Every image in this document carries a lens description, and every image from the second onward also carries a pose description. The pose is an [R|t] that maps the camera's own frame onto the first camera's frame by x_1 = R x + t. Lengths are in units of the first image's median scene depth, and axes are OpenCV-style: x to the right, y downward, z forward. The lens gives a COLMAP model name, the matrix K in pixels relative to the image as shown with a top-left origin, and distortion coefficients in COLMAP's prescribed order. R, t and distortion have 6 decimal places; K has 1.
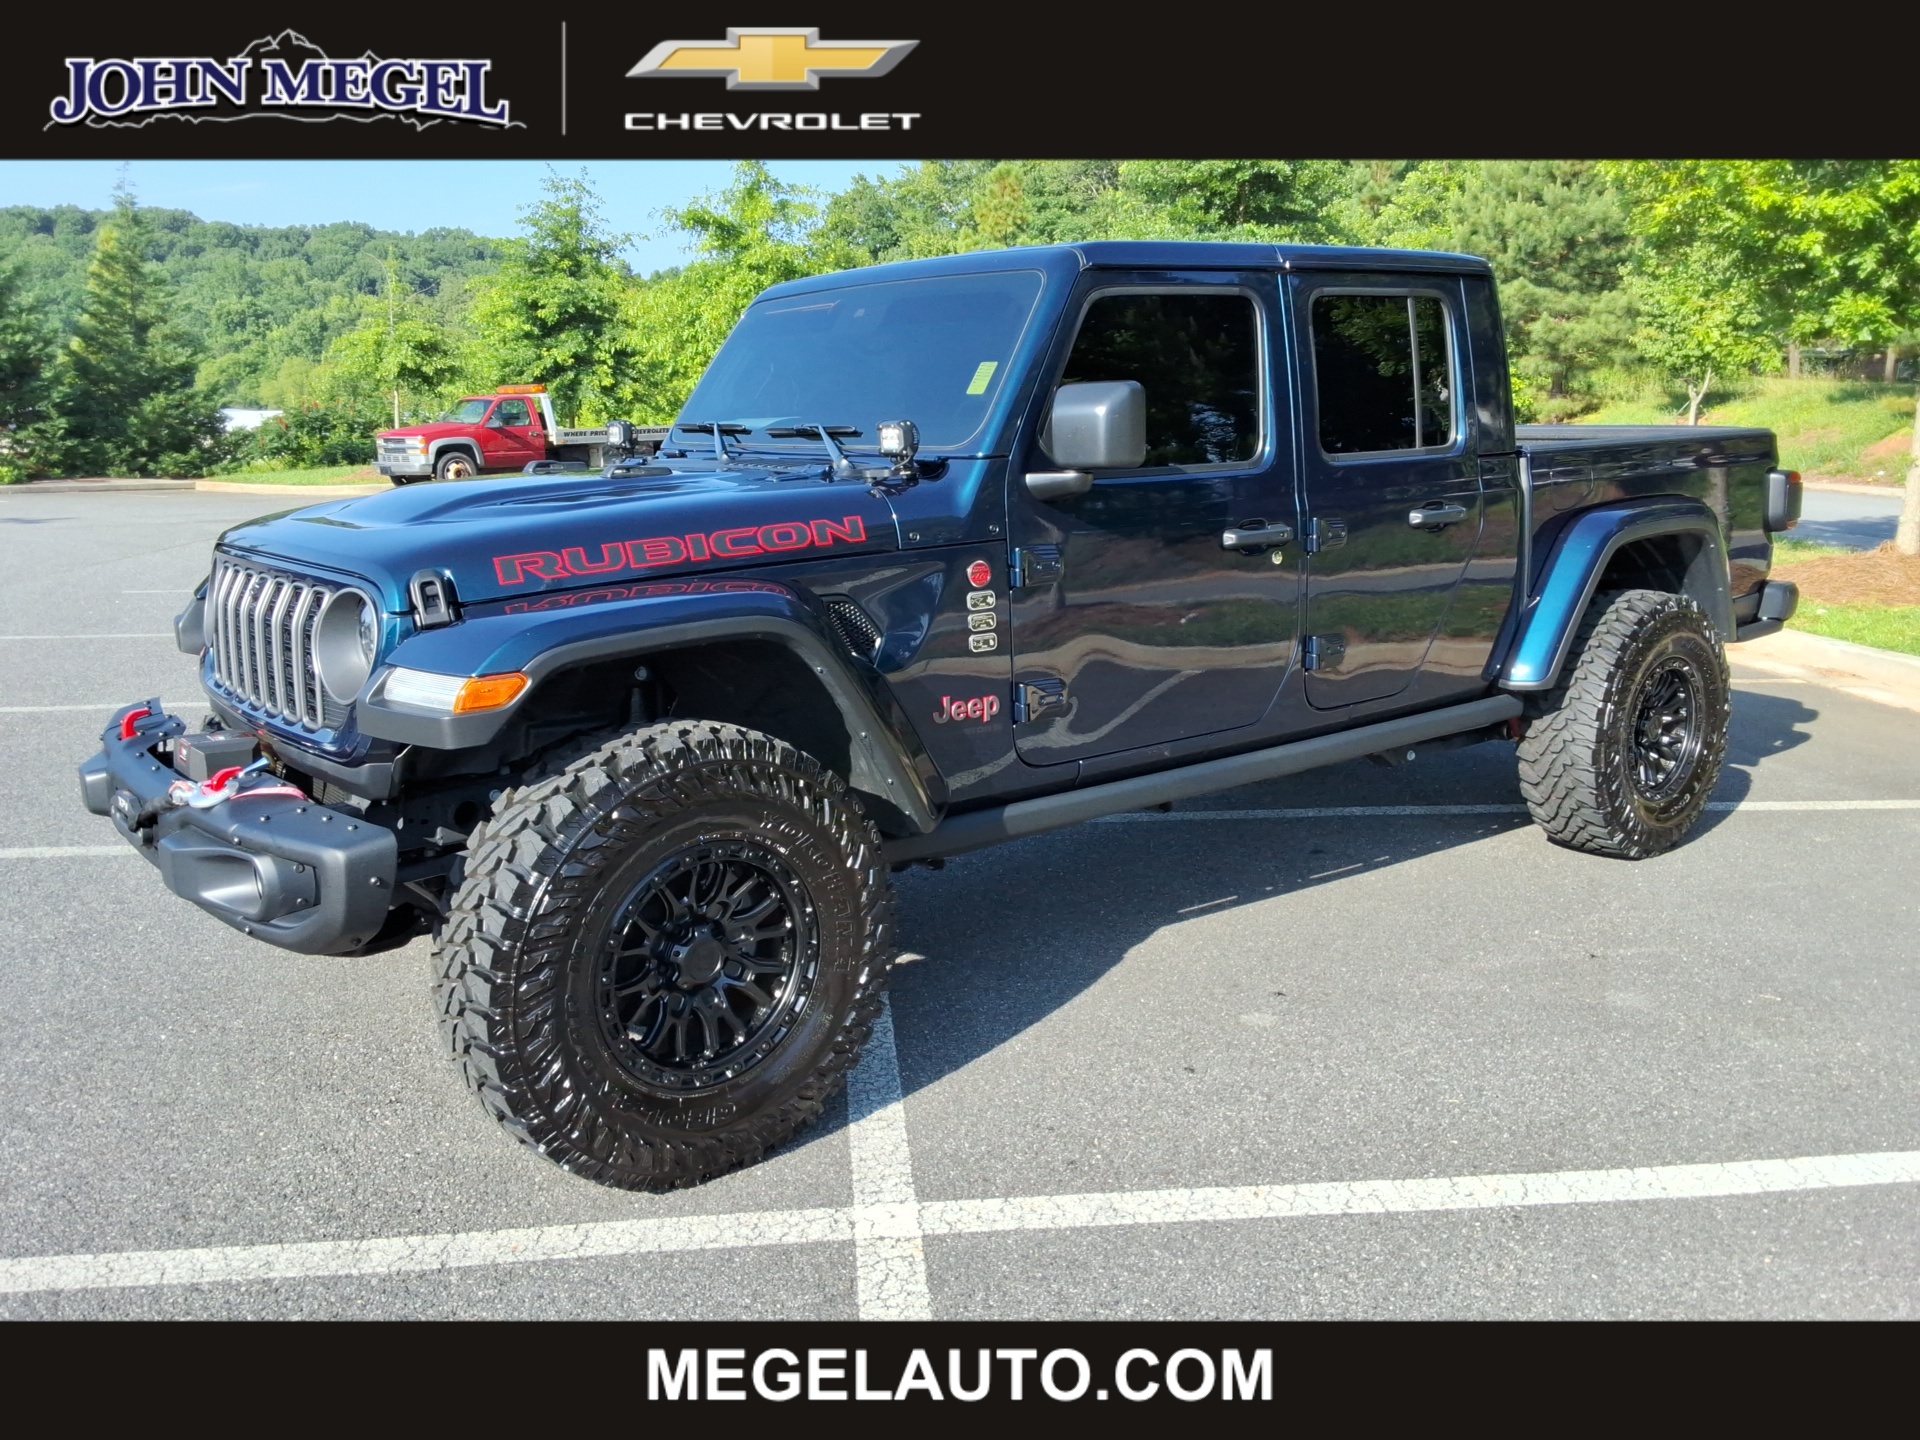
lens RADIAL K [[1549.1, 0, 969.8], [0, 1549.1, 715.9], [0, 0, 1]] dist [0.118887, -0.187181]
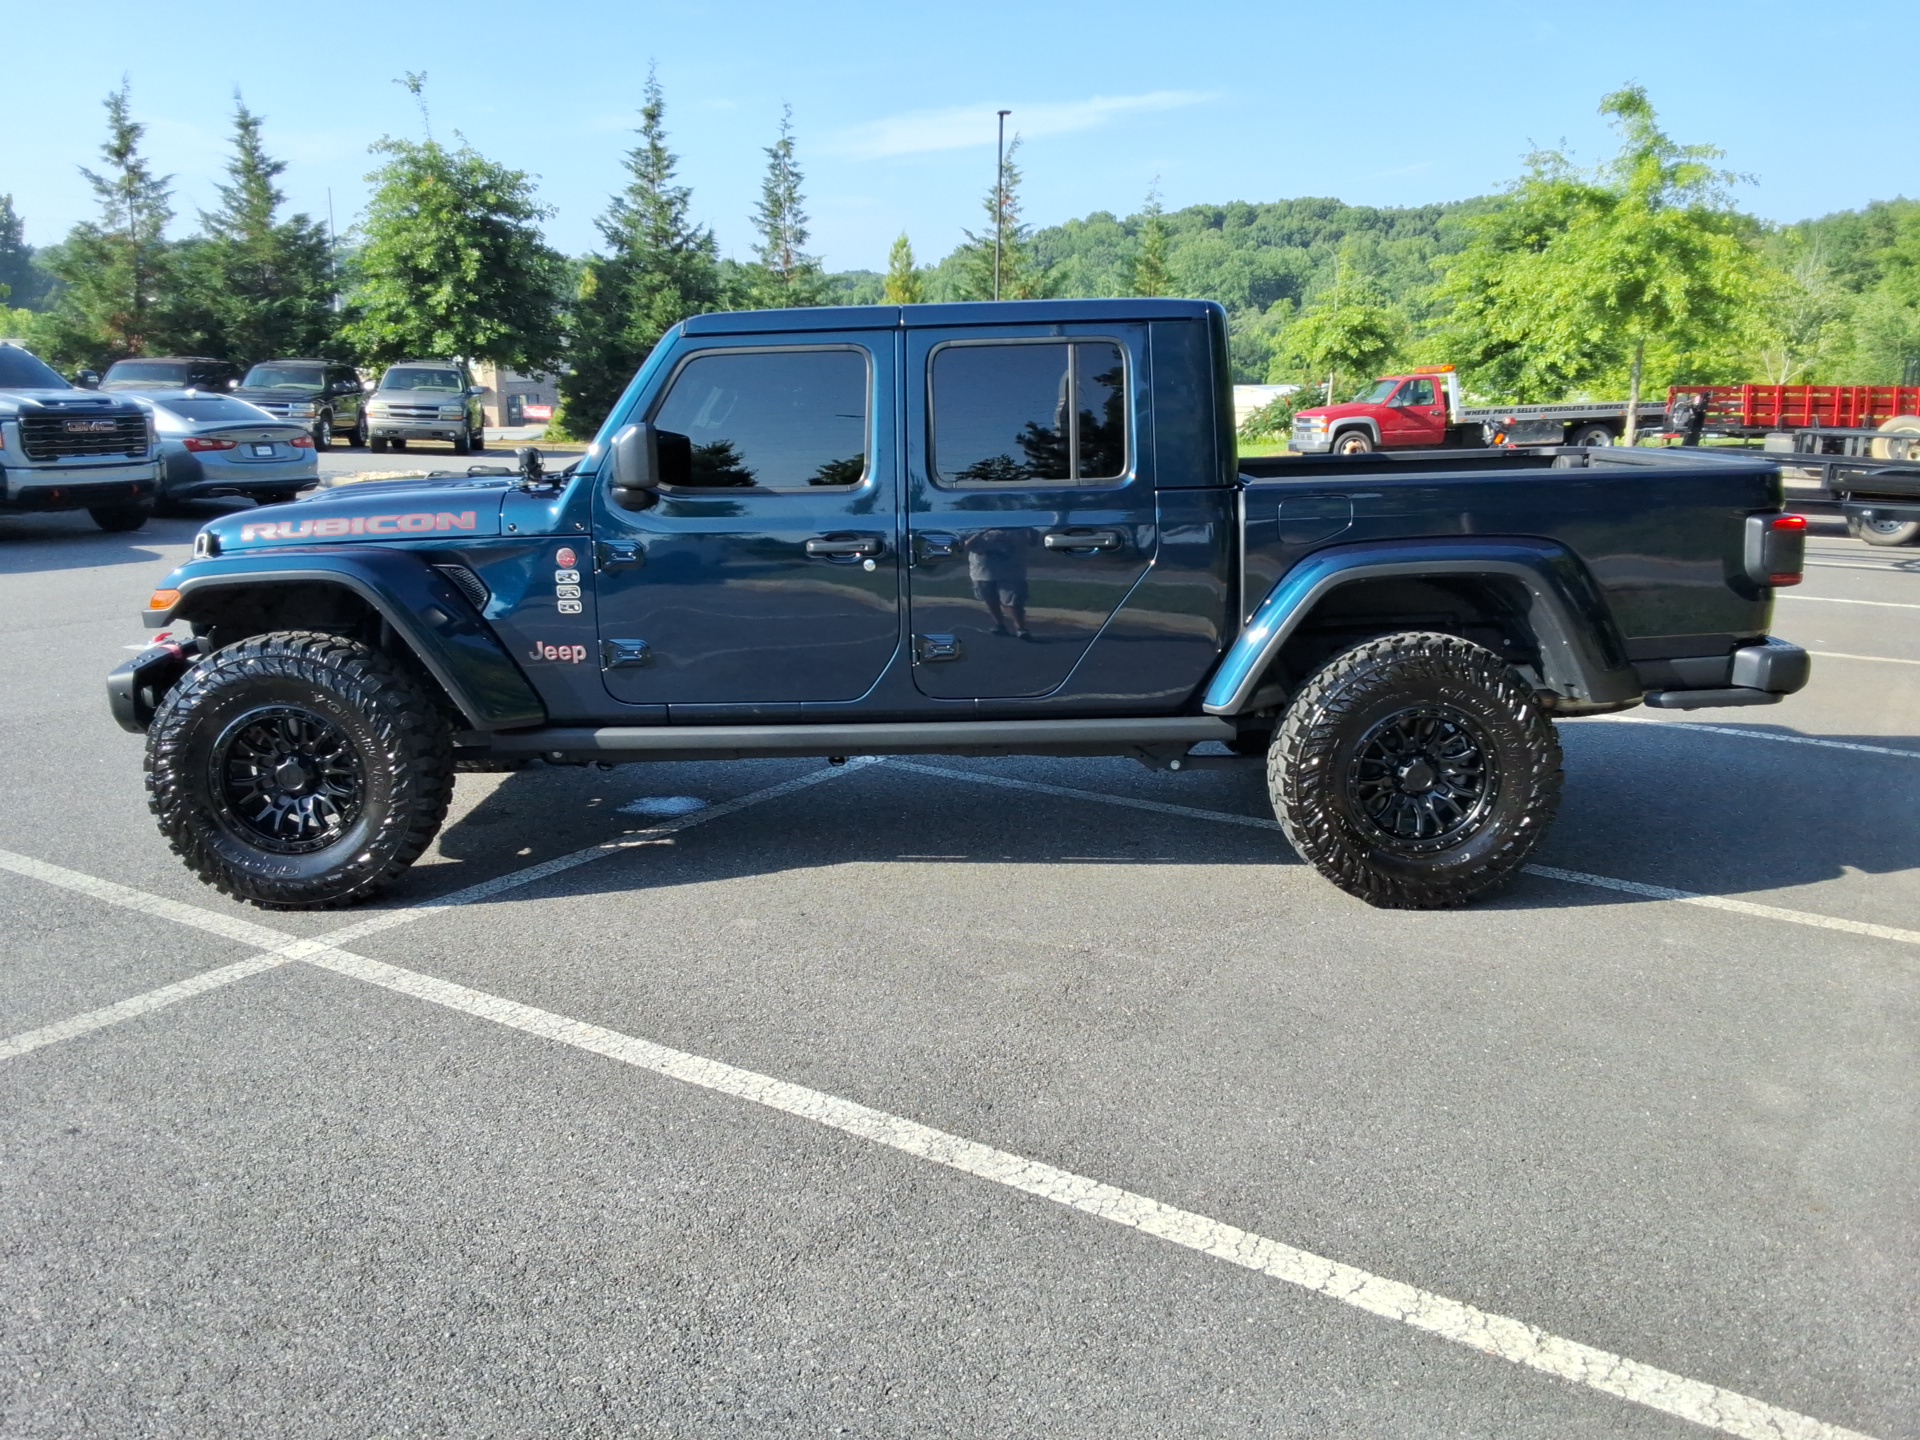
lens RADIAL K [[1549.1, 0, 969.8], [0, 1549.1, 715.9], [0, 0, 1]] dist [0.118887, -0.187181]
pose [[0.780713, 0.129234, -0.611381, 0.129098], [-0.117988, 0.991269, 0.058869, -0.008246], [0.613650, 0.026175, 0.789144, 0.011360]]
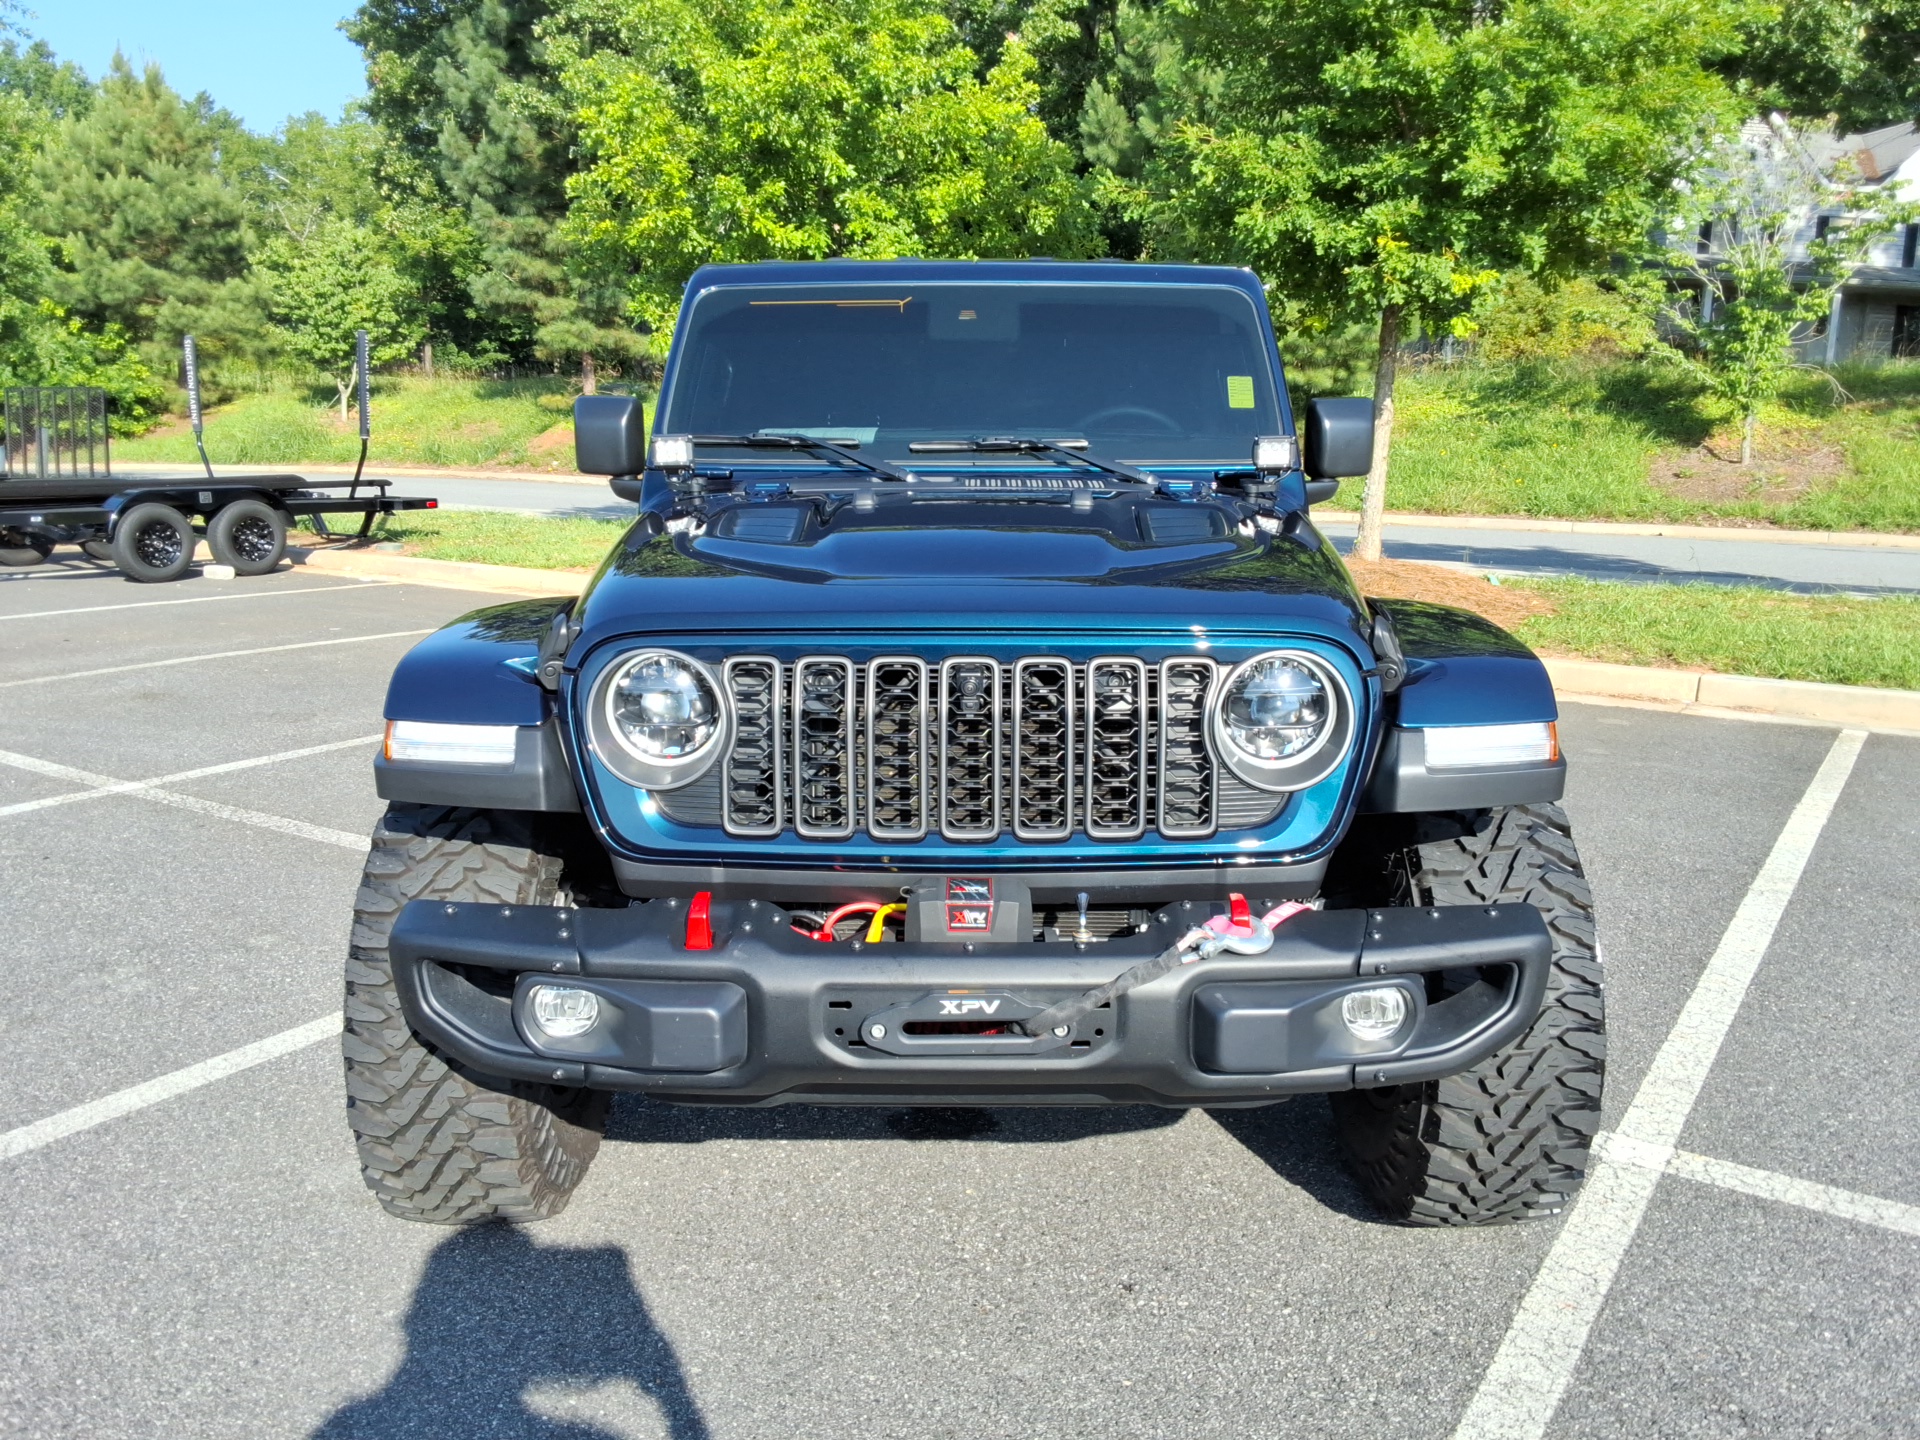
lens RADIAL K [[1553.9, 0, 968.1], [0, 1553.9, 717.3], [0, 0, 1]] dist [0.078976, -0.120283]
pose [[0.620370, -0.146704, 0.770467, -0.104370], [0.140629, 0.987237, 0.074746, -0.012177], [-0.771598, 0.061980, 0.633083, 0.056440]]
